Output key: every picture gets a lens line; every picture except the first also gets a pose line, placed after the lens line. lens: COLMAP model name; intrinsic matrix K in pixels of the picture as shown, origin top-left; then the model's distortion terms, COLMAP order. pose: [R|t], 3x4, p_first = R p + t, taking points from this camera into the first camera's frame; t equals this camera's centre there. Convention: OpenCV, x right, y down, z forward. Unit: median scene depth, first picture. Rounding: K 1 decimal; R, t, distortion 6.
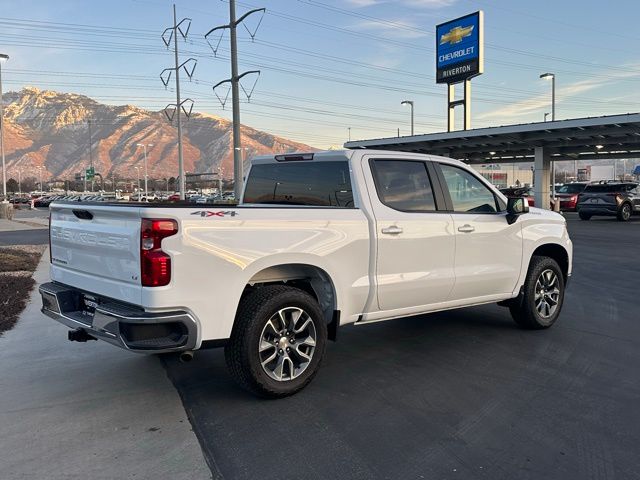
lens RADIAL K [[630.9, 0, 318.9], [0, 630.9, 230.3], [0, 0, 1]] dist [0.159690, -0.354177]
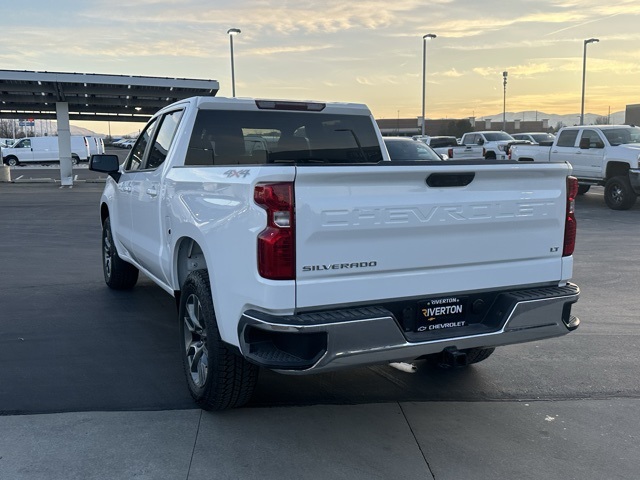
lens RADIAL K [[627.7, 0, 317.0], [0, 627.7, 240.0], [0, 0, 1]] dist [0.169099, -0.314518]
pose [[0.285414, -0.127410, 0.949898, -0.473965], [0.060961, 0.991531, 0.114677, -0.021000], [-0.956464, 0.025176, 0.290764, 0.430133]]
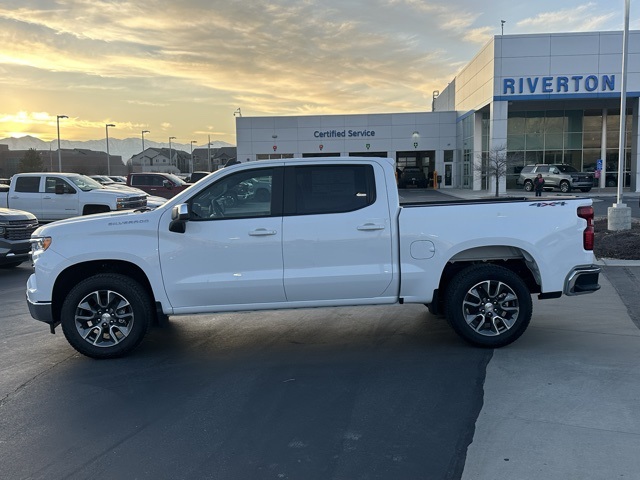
lens RADIAL K [[627.7, 0, 317.0], [0, 627.7, 240.0], [0, 0, 1]] dist [0.169099, -0.314518]
pose [[-0.767661, -0.034895, 0.639906, -0.411750], [0.059595, 0.990302, 0.125496, -0.076438], [-0.638079, 0.134474, -0.758137, 1.165139]]
